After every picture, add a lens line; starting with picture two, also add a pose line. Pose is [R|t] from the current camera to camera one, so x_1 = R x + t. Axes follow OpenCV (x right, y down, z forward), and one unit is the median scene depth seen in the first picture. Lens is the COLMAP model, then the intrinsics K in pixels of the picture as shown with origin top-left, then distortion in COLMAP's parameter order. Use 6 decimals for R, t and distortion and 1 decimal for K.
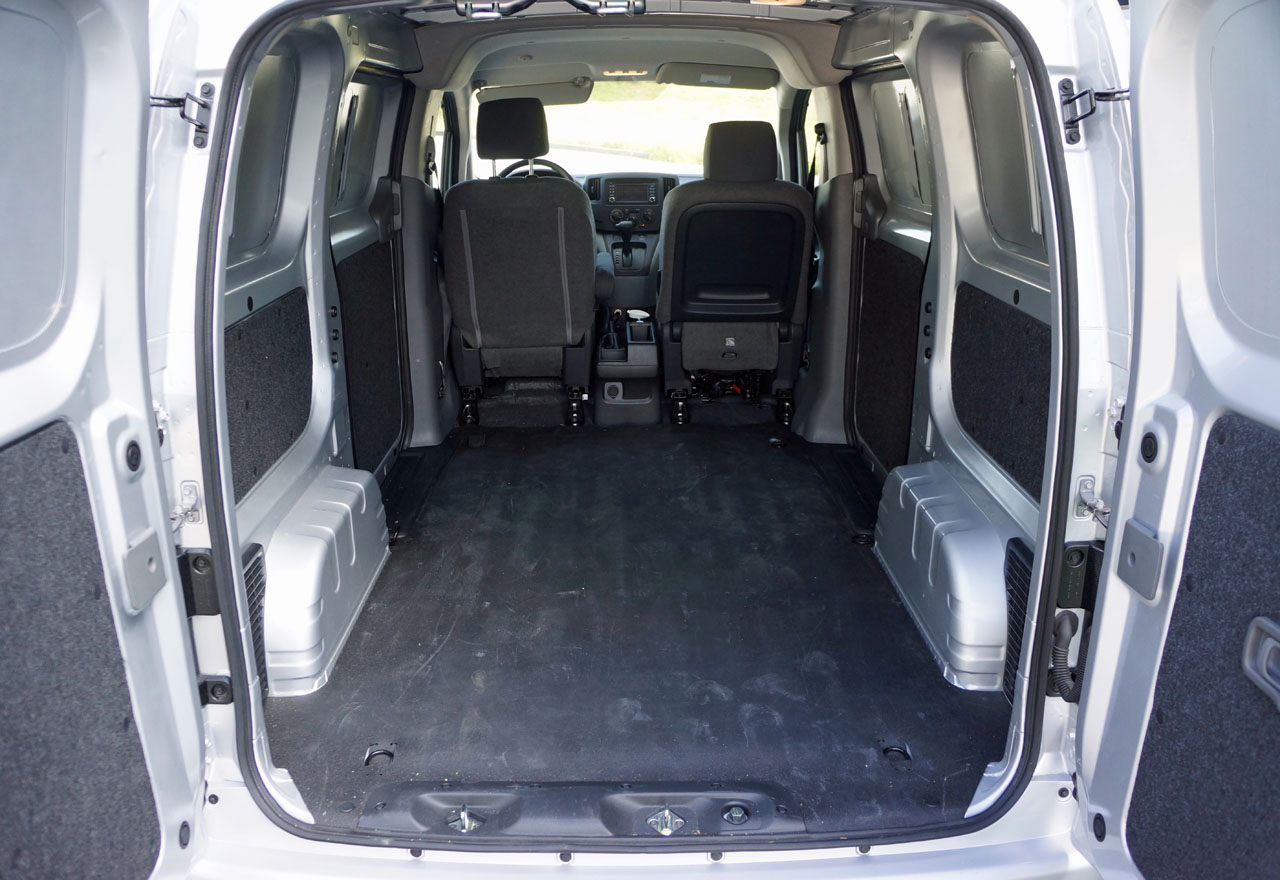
lens RADIAL K [[1051.0, 0, 640.0], [0, 1051.0, 440.0], [0, 0, 1]] dist [-0.171407, 0.012846]
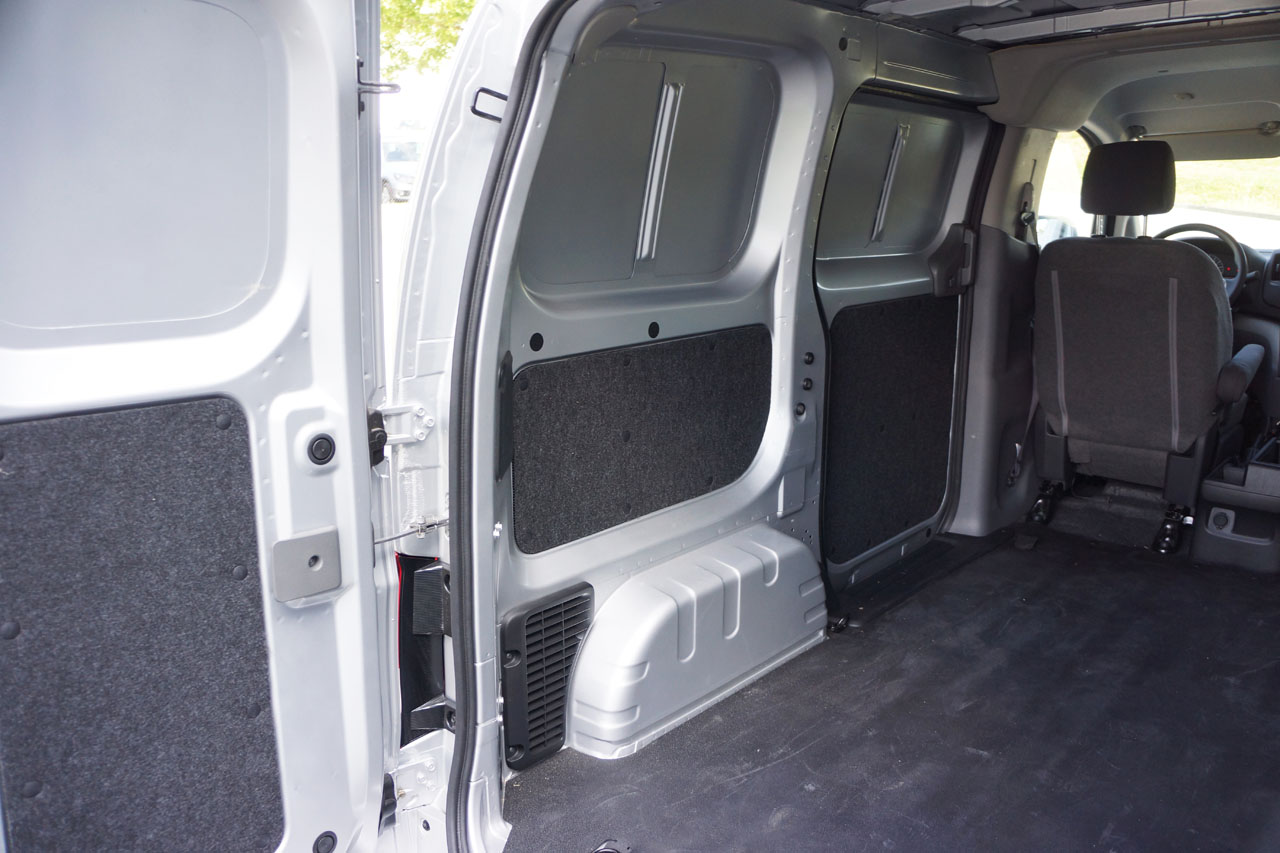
lens RADIAL K [[1041.3, 0, 640.0], [0, 1041.3, 426.5], [0, 0, 1]] dist [-0.204248, 0.172426]
pose [[0.729629, 0.160331, -0.664782, 0.176253], [-0.210352, 0.977613, 0.004909, -0.035346], [0.650687, 0.136256, 0.747021, 0.212229]]
